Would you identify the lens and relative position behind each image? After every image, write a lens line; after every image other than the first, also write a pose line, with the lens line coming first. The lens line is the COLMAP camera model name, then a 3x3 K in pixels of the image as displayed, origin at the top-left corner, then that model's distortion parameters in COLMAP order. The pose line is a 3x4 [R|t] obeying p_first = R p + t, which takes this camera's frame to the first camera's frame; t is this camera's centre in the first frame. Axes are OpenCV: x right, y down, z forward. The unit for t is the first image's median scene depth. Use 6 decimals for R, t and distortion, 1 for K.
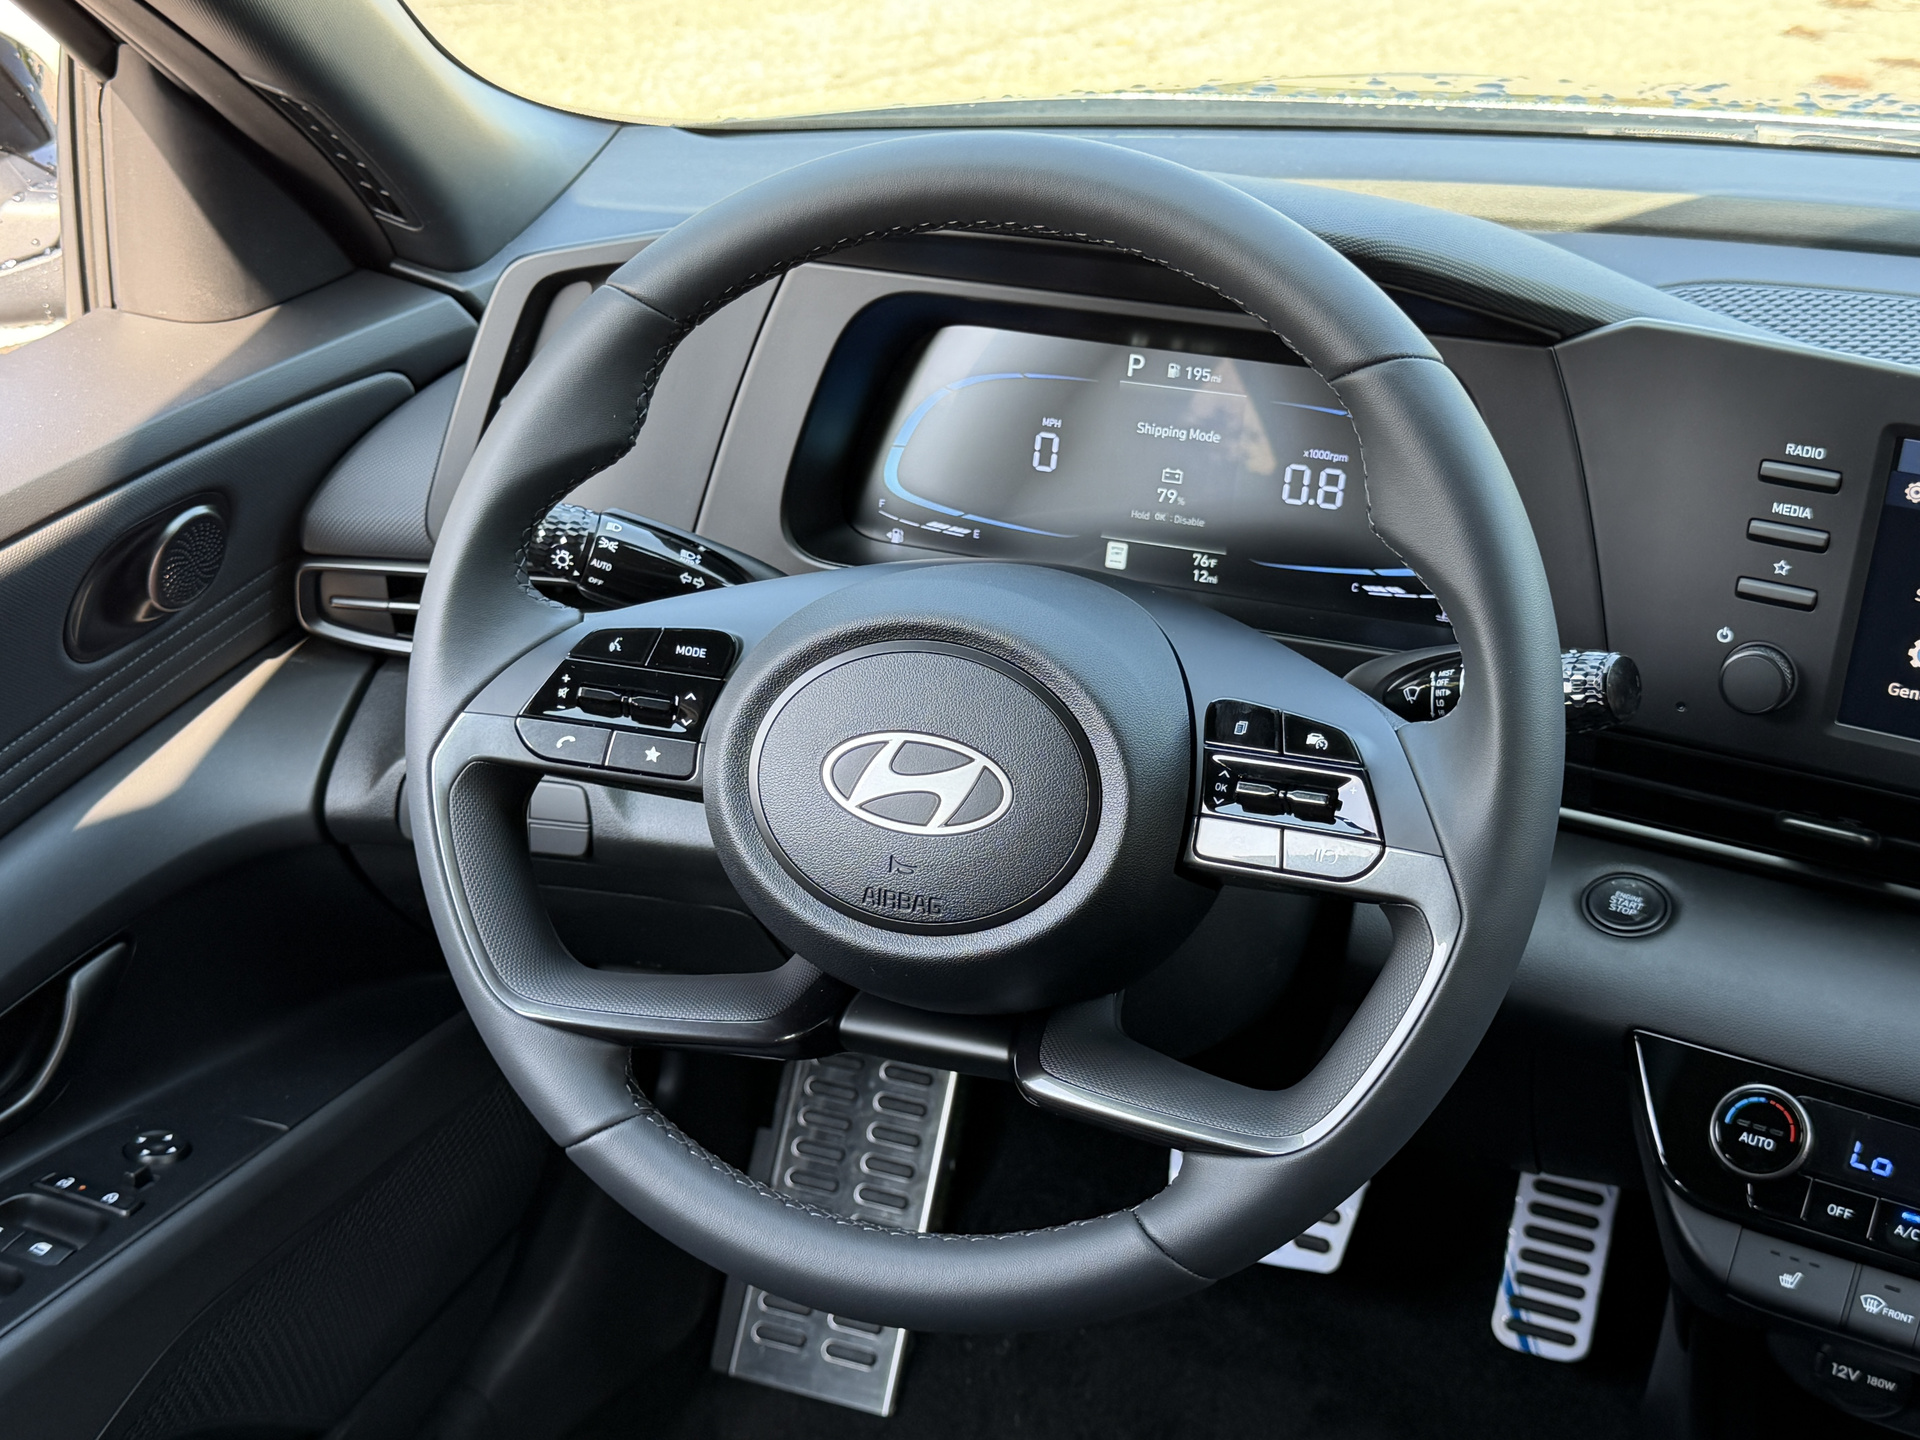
lens RADIAL K [[2553.6, 0, 941.7], [0, 2553.6, 747.3], [0, 0, 1]] dist [0.094220, 0.000000]
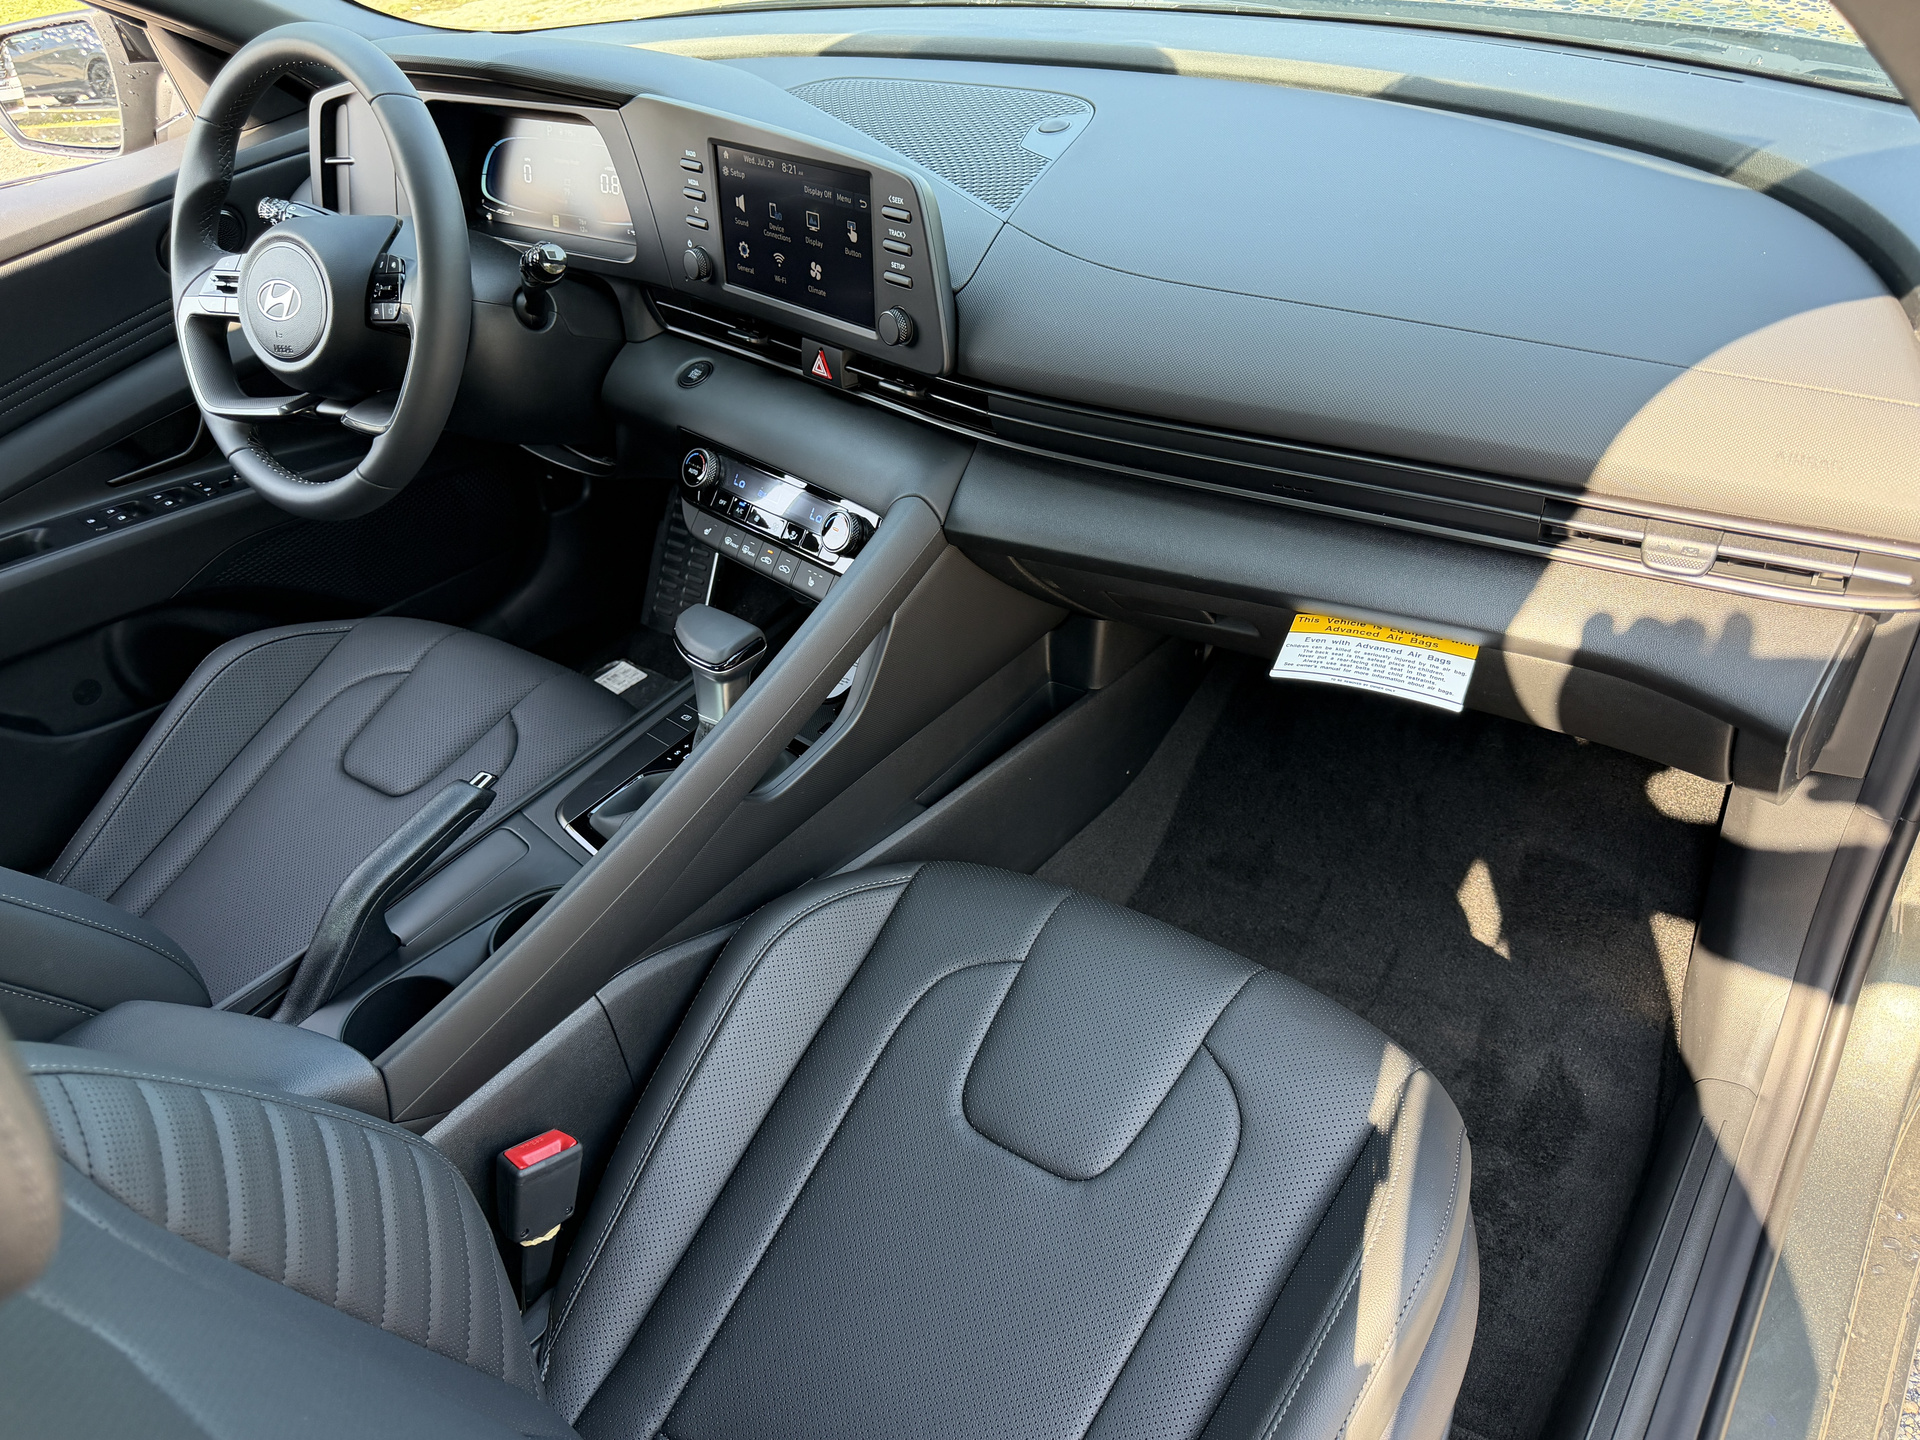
lens RADIAL K [[1392.9, 0, 971.6], [0, 1392.9, 722.9], [0, 0, 1]] dist [0.031238, 0.000880]
pose [[0.955174, 0.072470, -0.287037, 0.827016], [-0.009895, 0.976848, 0.213704, 0.090444], [0.295879, -0.201284, 0.933778, -0.130113]]
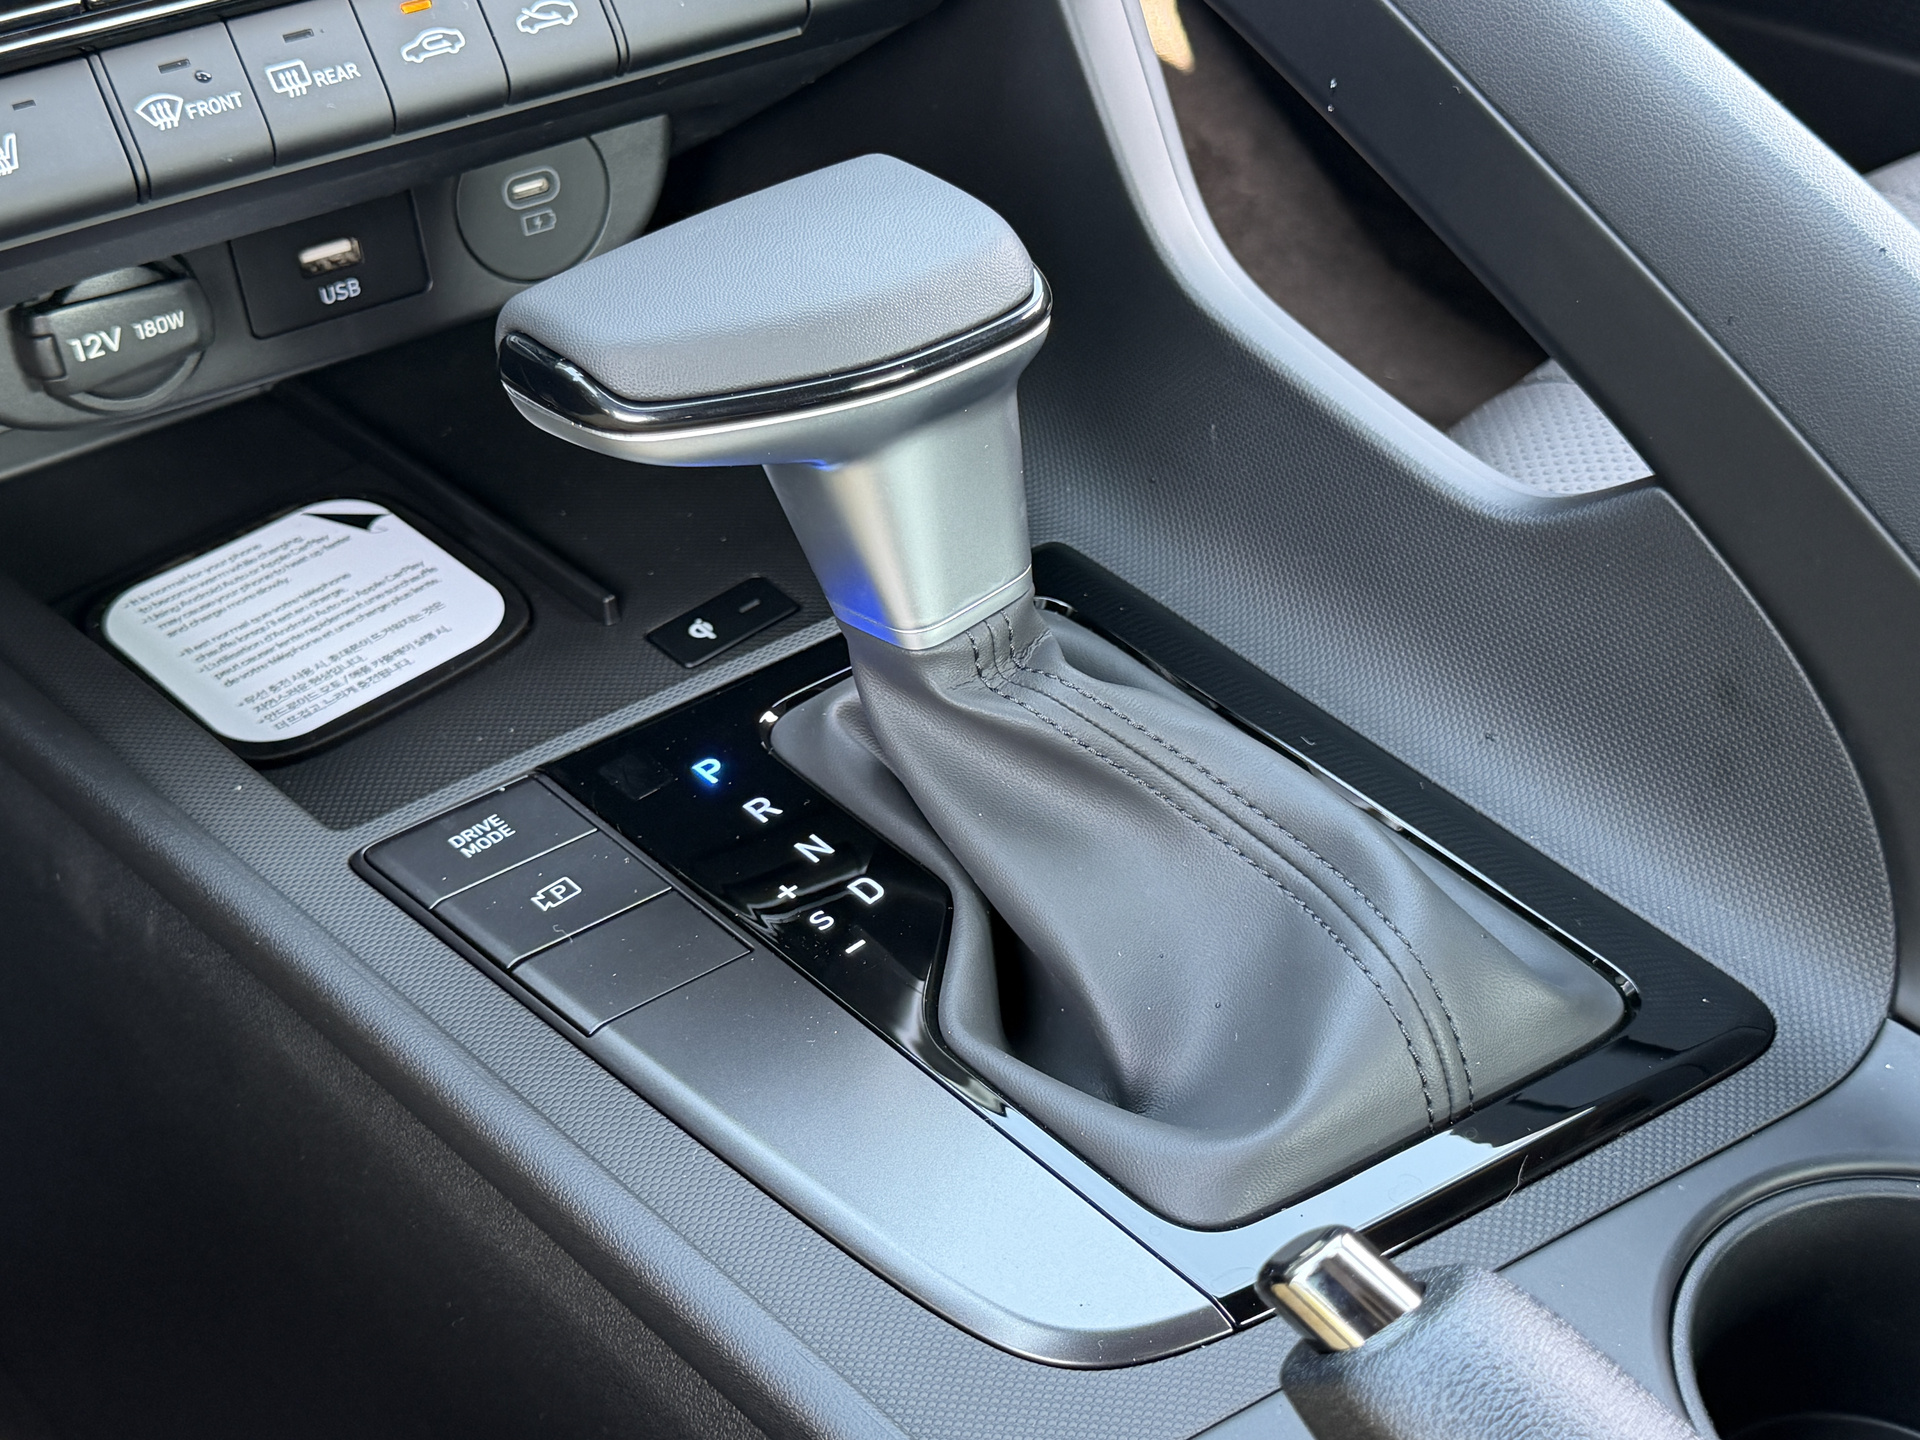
lens RADIAL K [[2553.6, 0, 960.4], [0, 2553.6, 770.9], [0, 0, 1]] dist [0.094220, 0.000000]
pose [[0.468557, -0.599478, 0.648907, 0.031096], [0.393889, 0.799241, 0.453944, 0.132223], [-0.790763, 0.042899, 0.610618, 0.511440]]
